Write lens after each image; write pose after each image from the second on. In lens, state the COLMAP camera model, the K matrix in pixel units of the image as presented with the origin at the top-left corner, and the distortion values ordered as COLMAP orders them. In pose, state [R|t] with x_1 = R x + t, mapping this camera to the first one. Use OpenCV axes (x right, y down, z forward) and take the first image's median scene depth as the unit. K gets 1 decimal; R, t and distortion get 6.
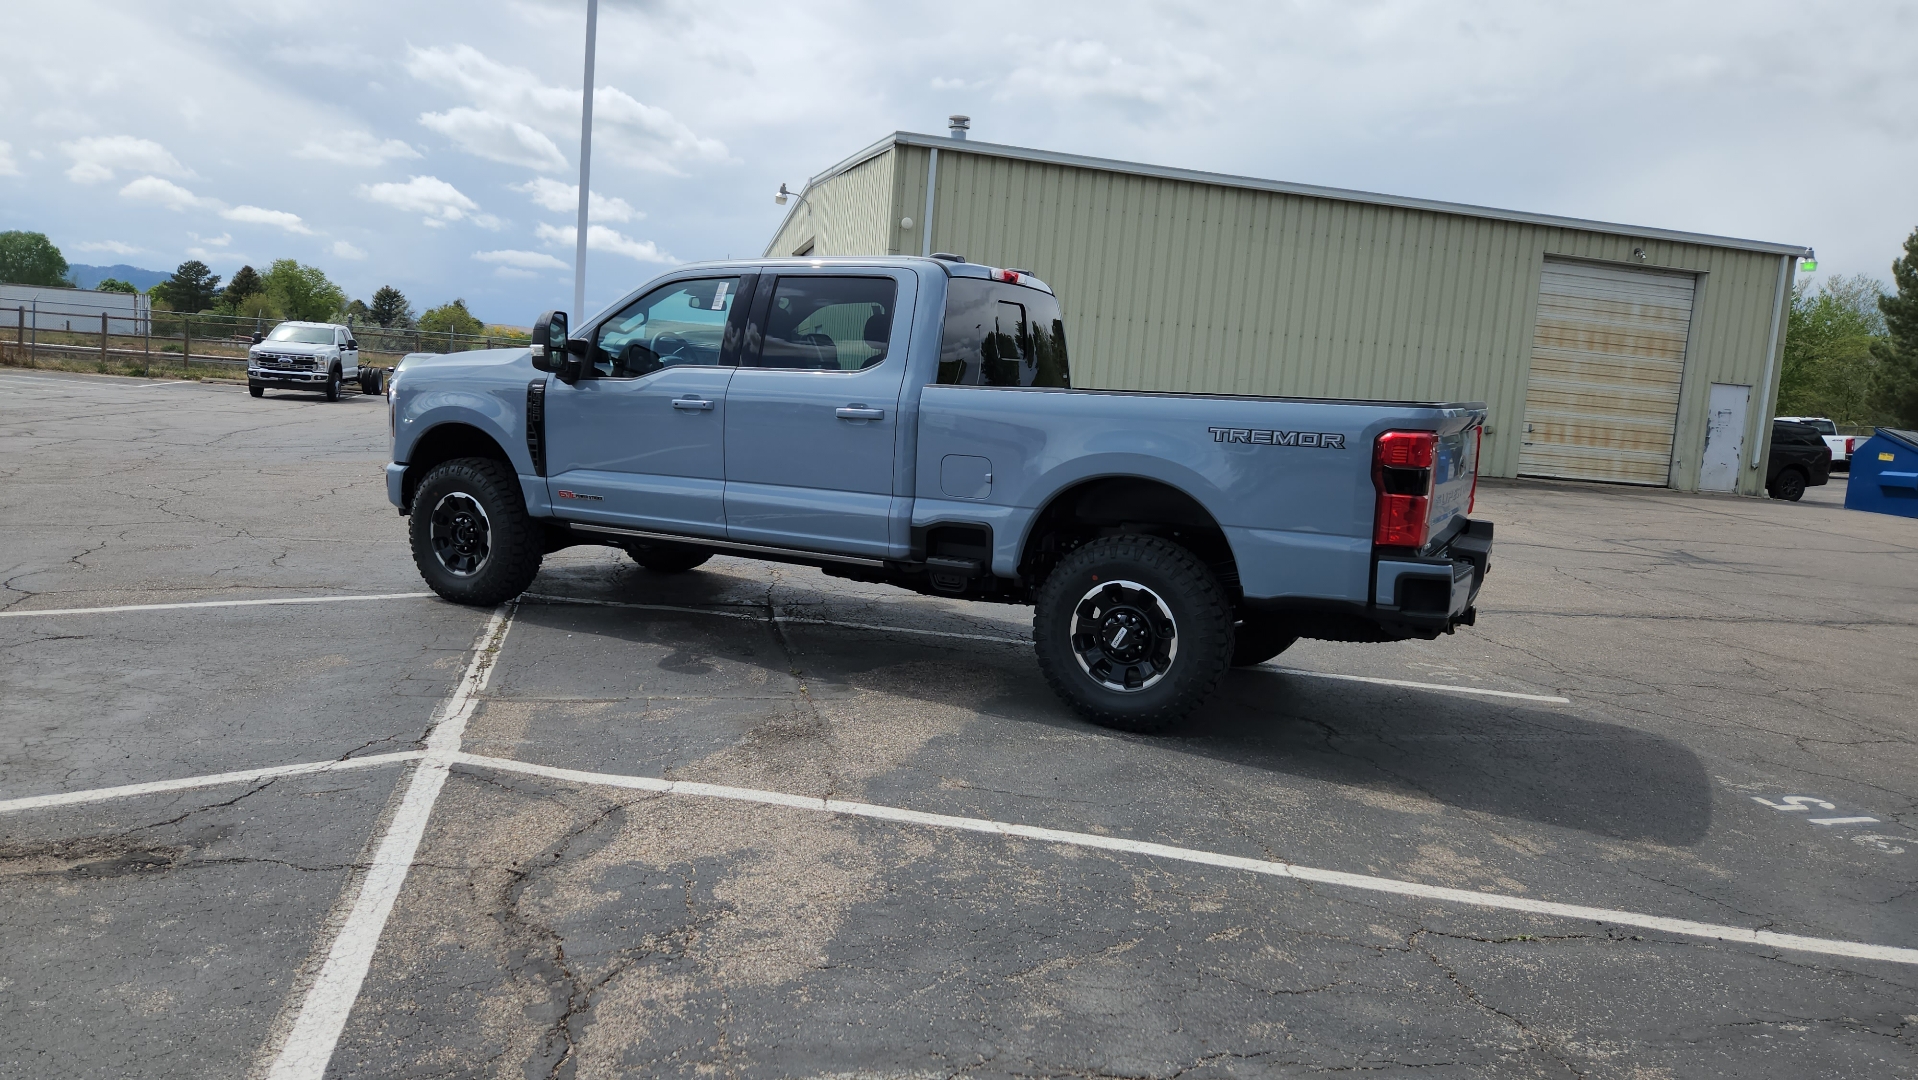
lens RADIAL K [[1280.1, 0, 925.3], [0, 1280.1, 516.6], [0, 0, 1]] dist [0.073814, -0.057684]
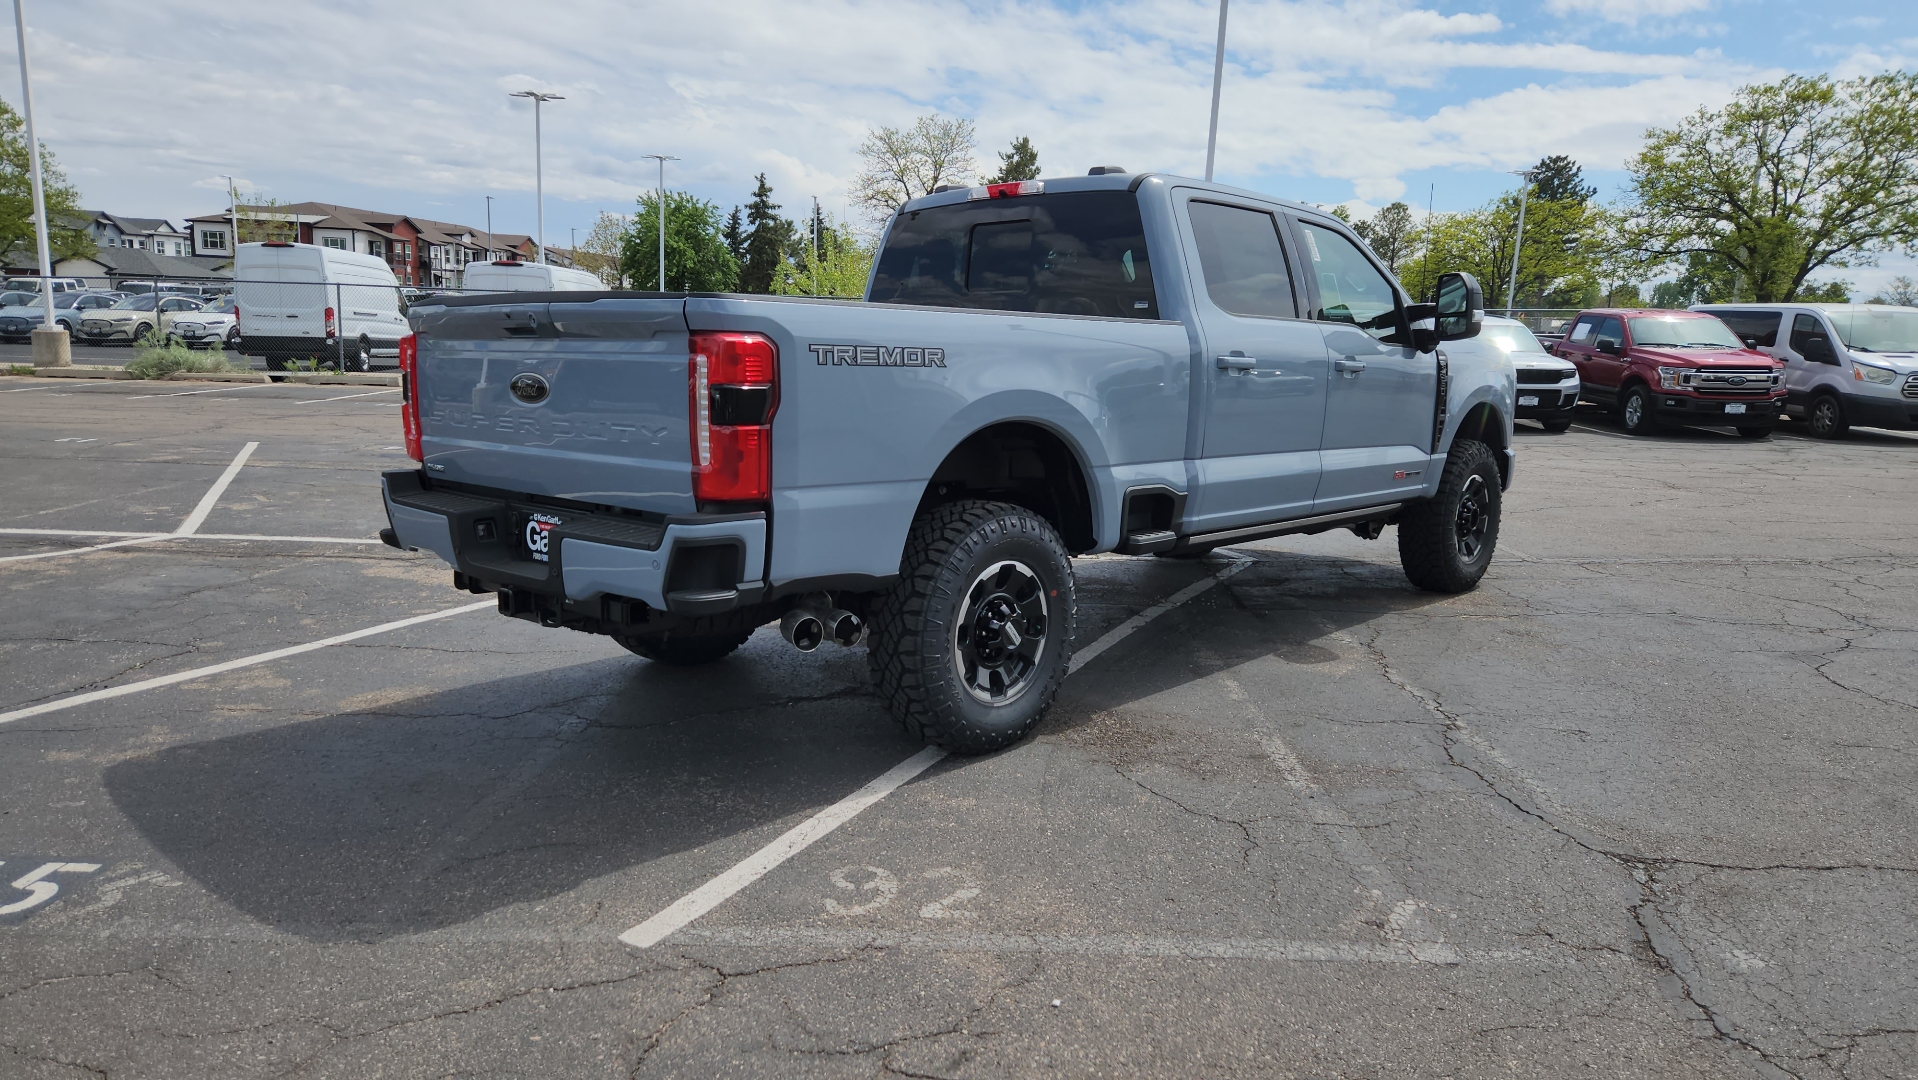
lens RADIAL K [[1280.1, 0, 936.6], [0, 1280.1, 543.1], [0, 0, 1]] dist [0.073814, -0.057684]
pose [[-0.256798, 0.088677, -0.962388, 1.002156], [-0.134109, 0.982879, 0.126350, -0.071888], [0.957115, 0.161512, -0.240509, 1.347420]]
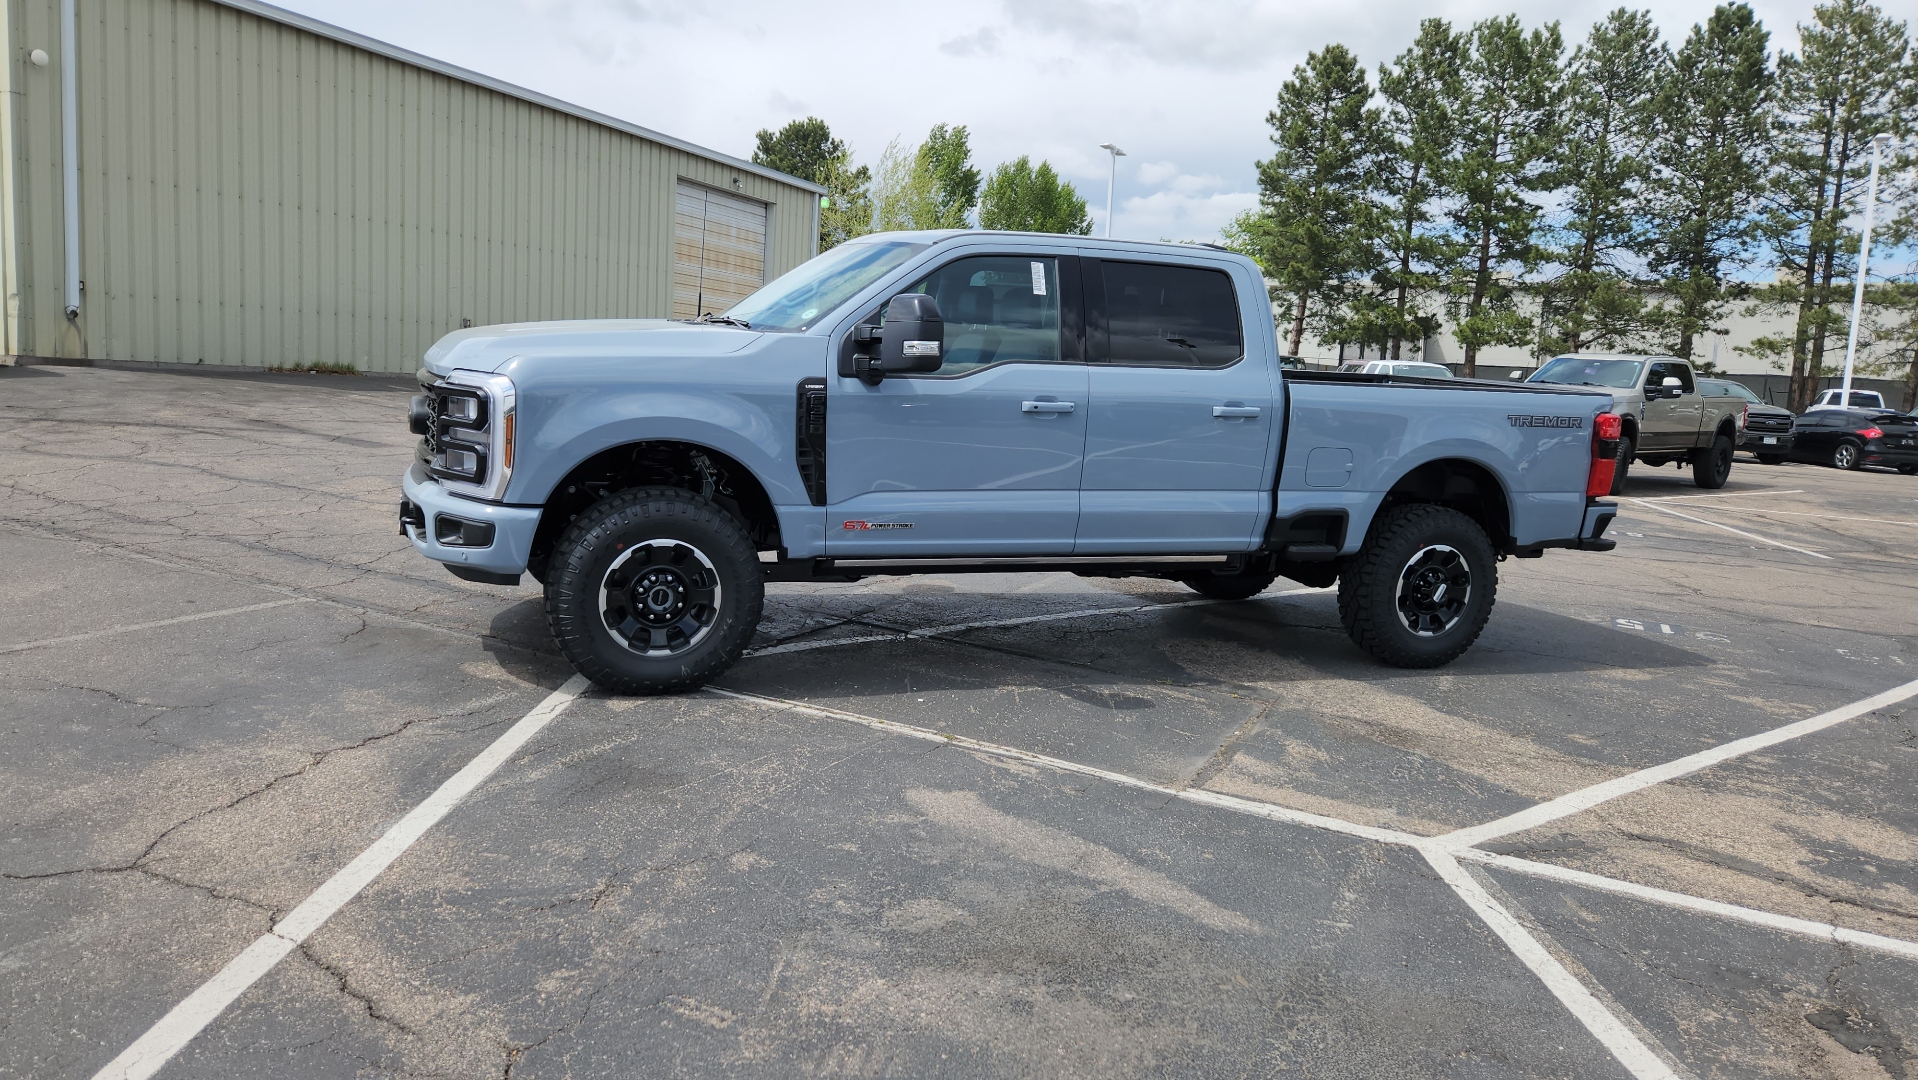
lens RADIAL K [[1280.1, 0, 931.3], [0, 1280.1, 528.8], [0, 0, 1]] dist [0.073814, -0.057684]
pose [[0.641197, -0.126494, 0.756879, -0.983975], [0.050504, 0.991138, 0.122860, -0.127518], [-0.765712, -0.040552, 0.641904, 0.549932]]
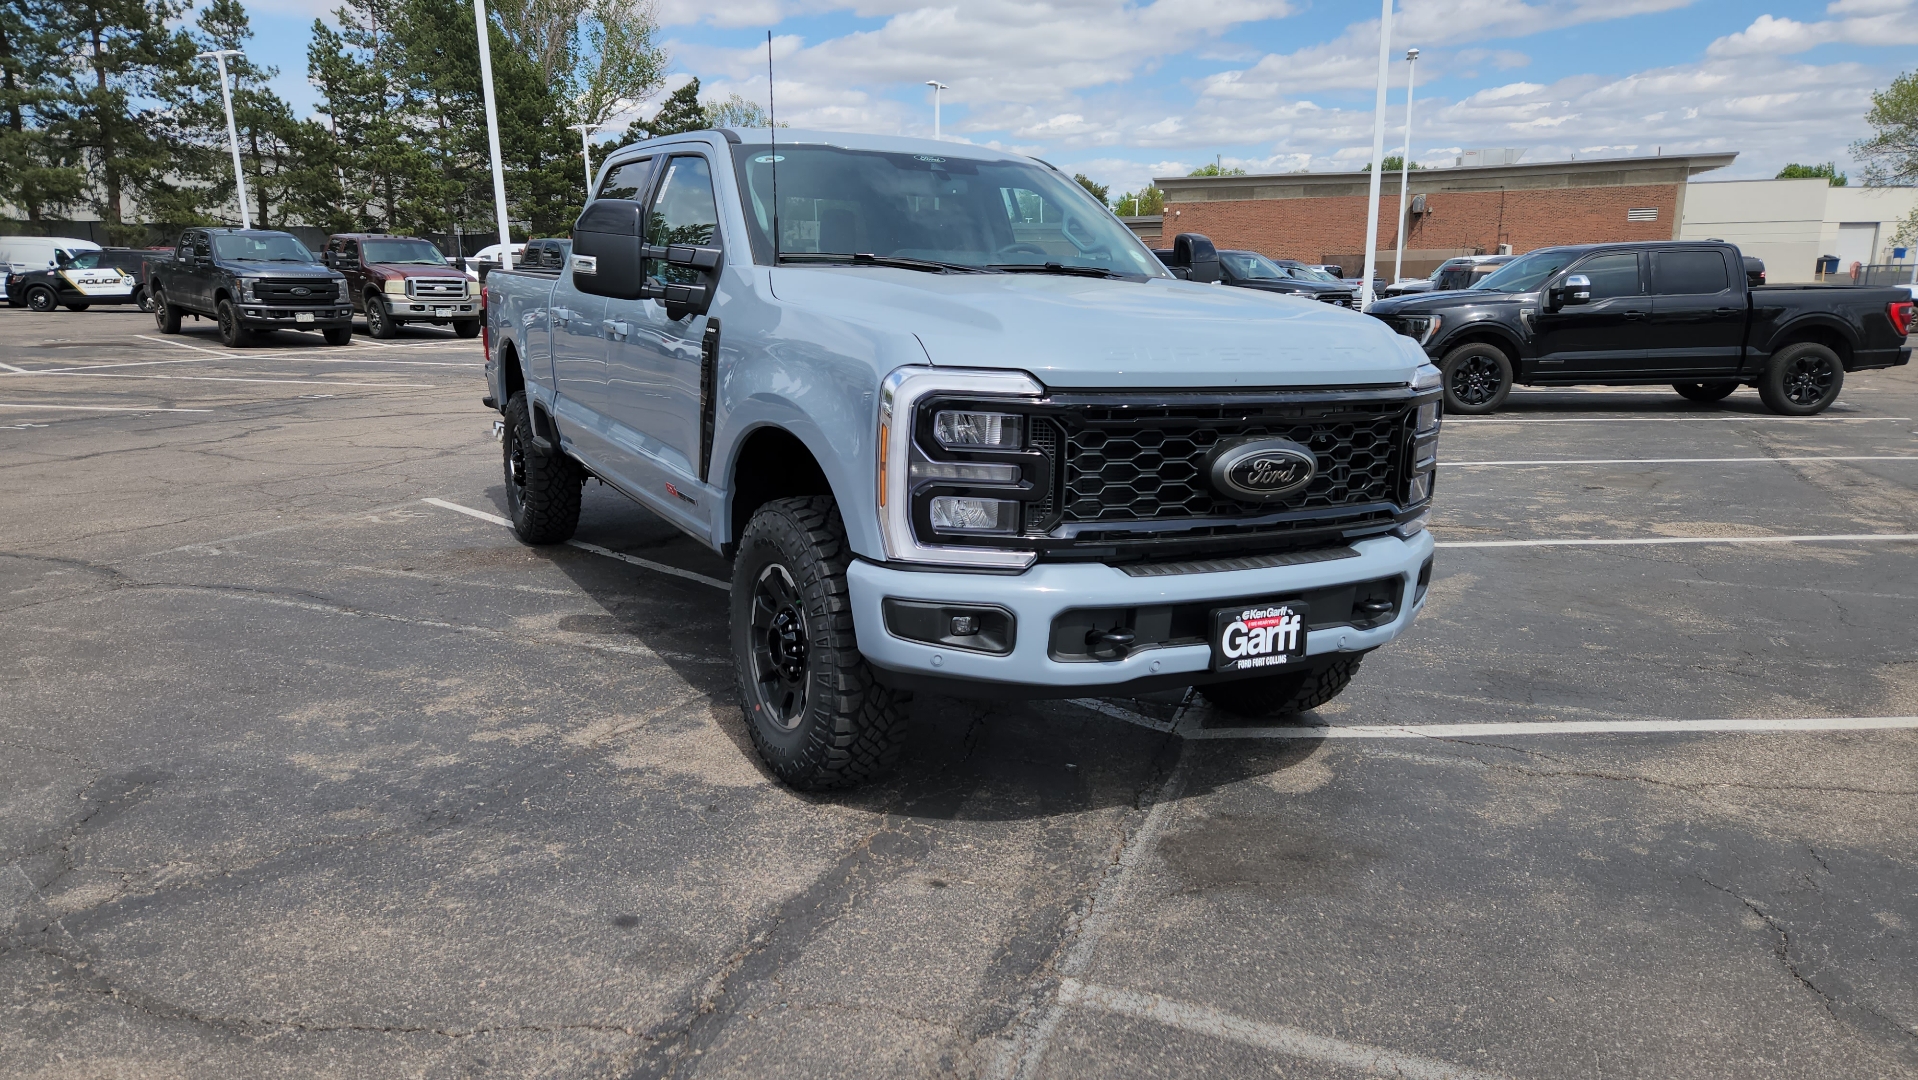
lens RADIAL K [[1280.1, 0, 924.1], [0, 1280.1, 557.9], [0, 0, 1]] dist [0.073814, -0.057684]
pose [[-0.825013, -0.192250, 0.531407, -0.681544], [-0.007573, 0.944031, 0.329770, -0.259100], [-0.565063, 0.268041, -0.780294, 1.973409]]
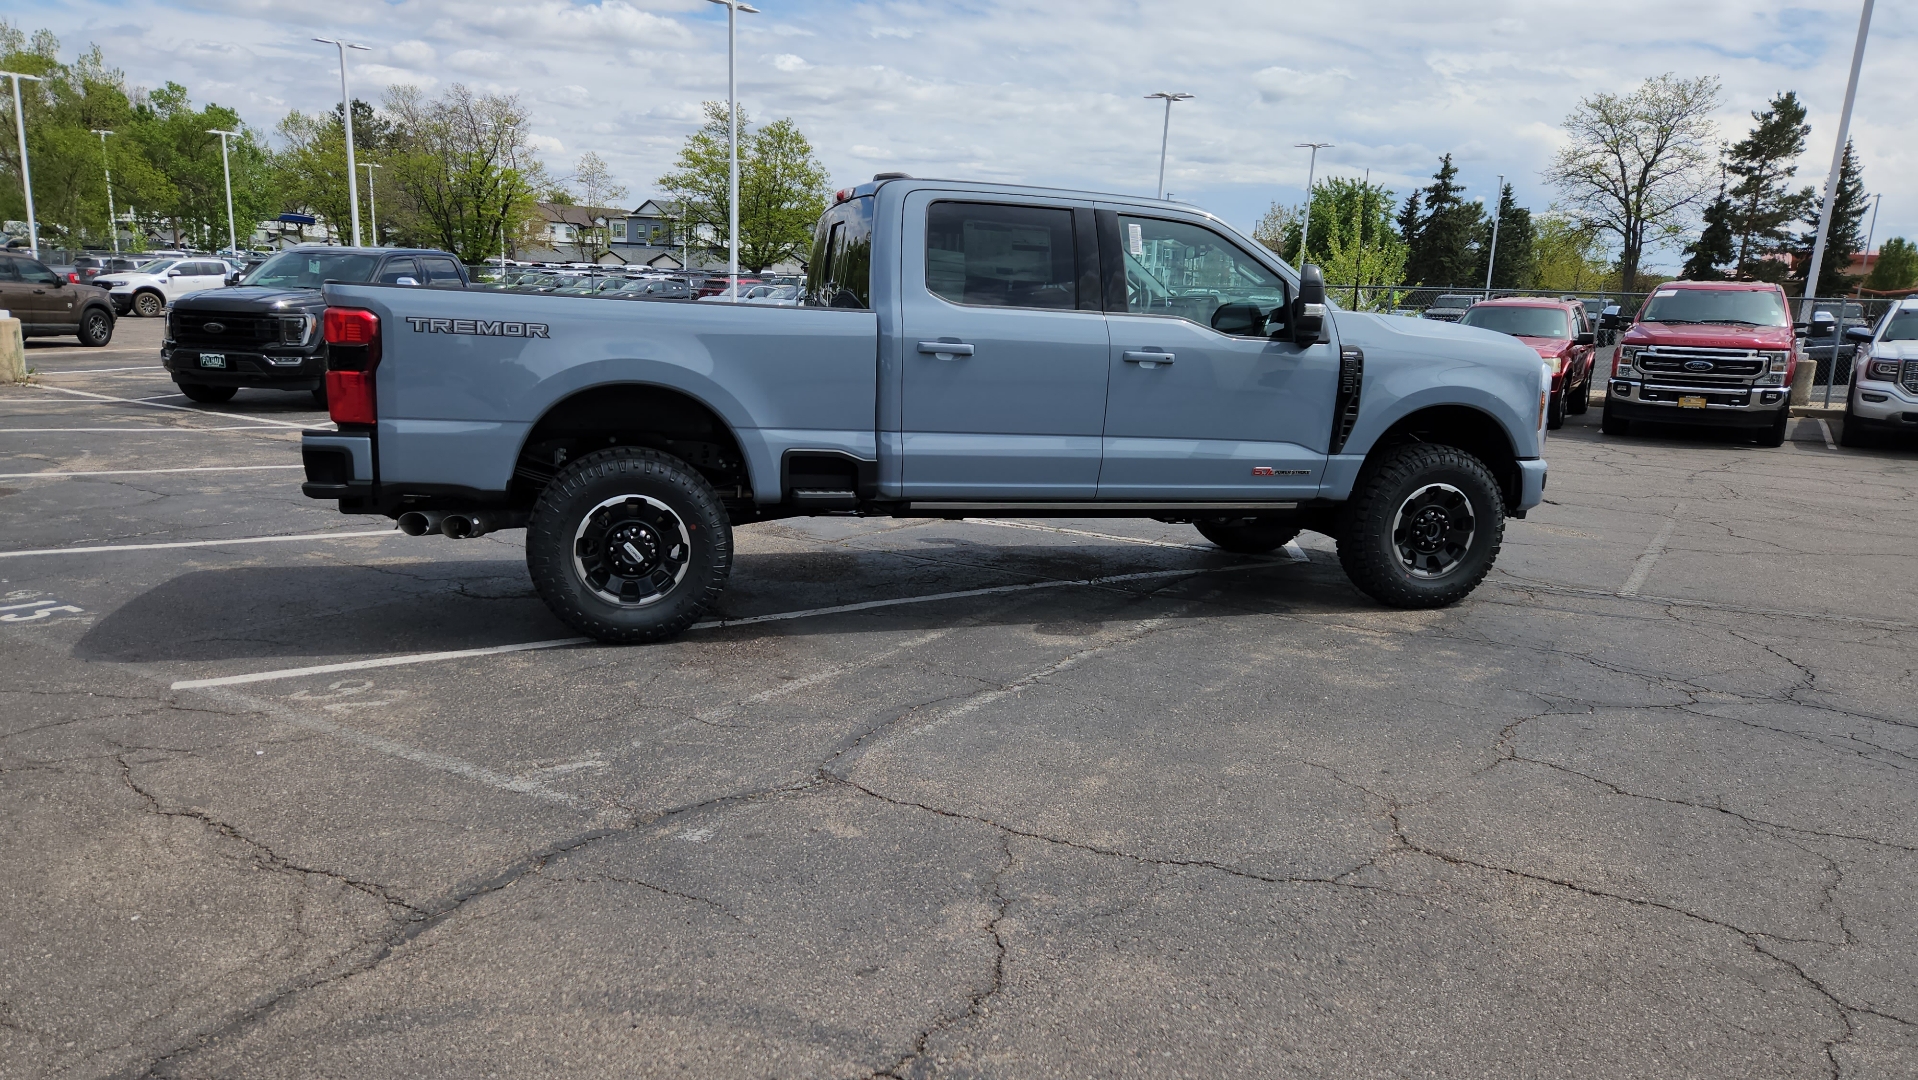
lens RADIAL K [[1280.1, 0, 943.8], [0, 1280.1, 553.9], [0, 0, 1]] dist [0.073814, -0.057684]
pose [[-0.710410, 0.048044, -0.702146, 0.788546], [-0.149127, 0.964737, 0.216894, -0.168133], [0.687807, 0.258792, -0.678195, 2.001993]]
